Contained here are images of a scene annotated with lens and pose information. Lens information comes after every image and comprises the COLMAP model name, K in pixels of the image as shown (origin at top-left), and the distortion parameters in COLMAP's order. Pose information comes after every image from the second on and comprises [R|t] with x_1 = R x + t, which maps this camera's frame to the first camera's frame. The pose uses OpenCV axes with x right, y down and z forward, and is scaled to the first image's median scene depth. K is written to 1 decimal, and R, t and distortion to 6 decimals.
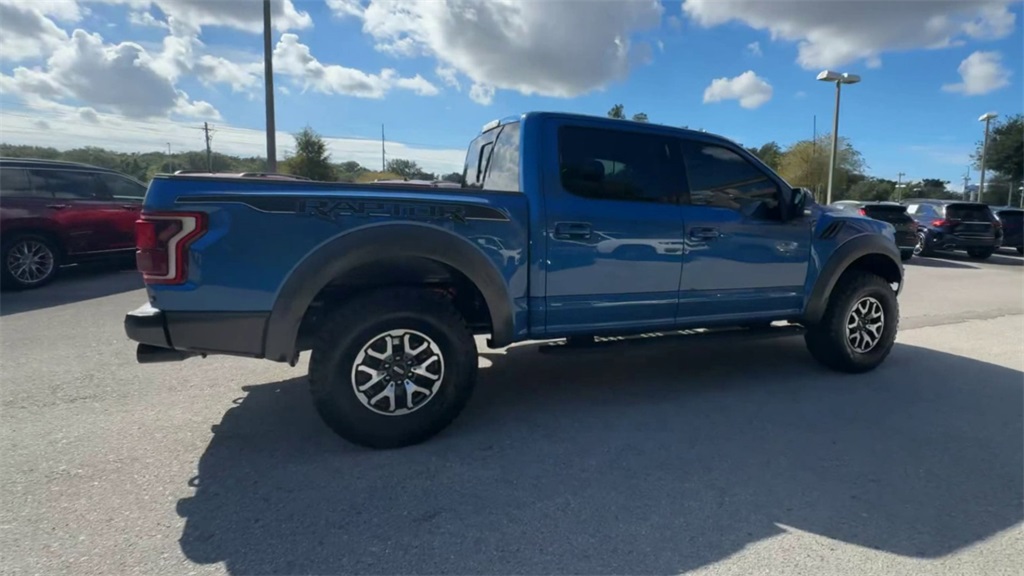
lens RADIAL K [[507.6, 0, 555.5], [0, 507.6, 262.6], [0, 0, 1]] dist [-0.001723, 0.000170]
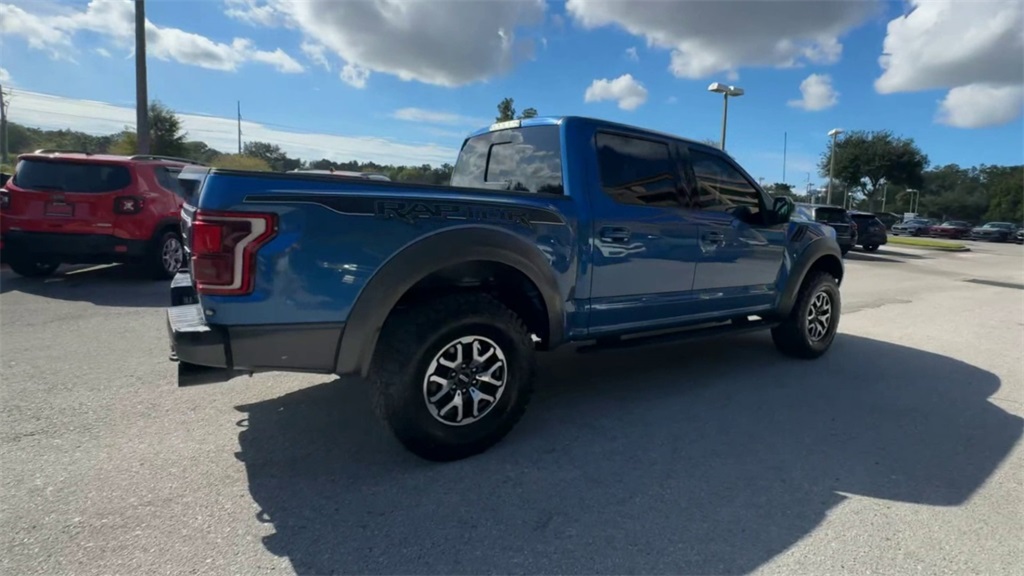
lens RADIAL K [[514.8, 0, 556.4], [0, 514.8, 258.6], [0, 0, 1]] dist [-0.002336, 0.000321]
pose [[0.972326, -0.002304, 0.233615, -0.063728], [0.001726, 0.999995, 0.002678, -0.003202], [-0.233620, -0.002201, 0.972325, 0.001050]]
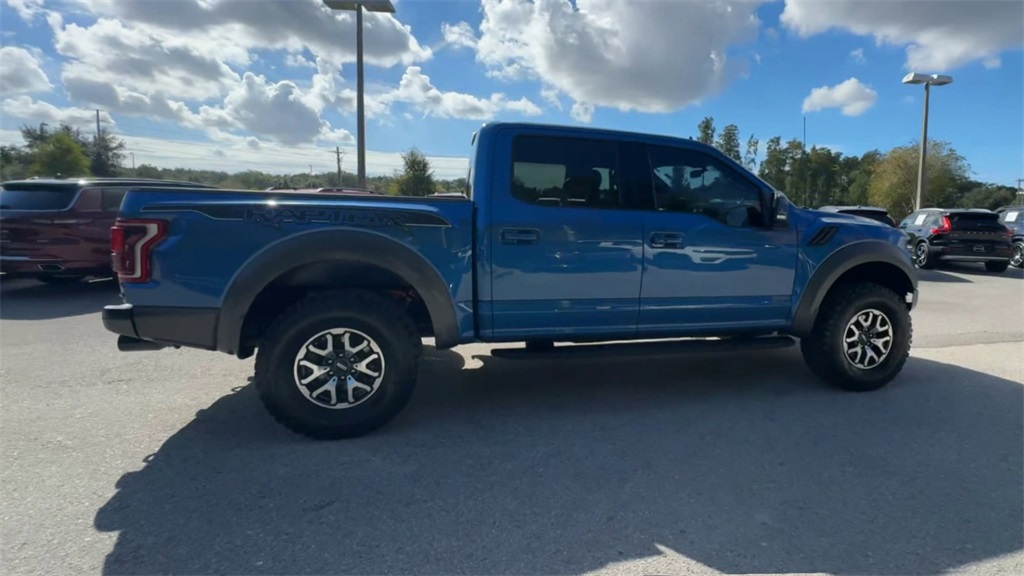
lens RADIAL K [[488.0, 0, 580.0], [0, 488.0, 258.2], [0, 0, 1]] dist [-0.003206, 0.001574]
pose [[0.988318, 0.005287, -0.152311, 0.059412], [-0.009613, 0.999571, -0.027680, 0.001363], [0.152099, 0.028821, 0.987945, 0.009579]]
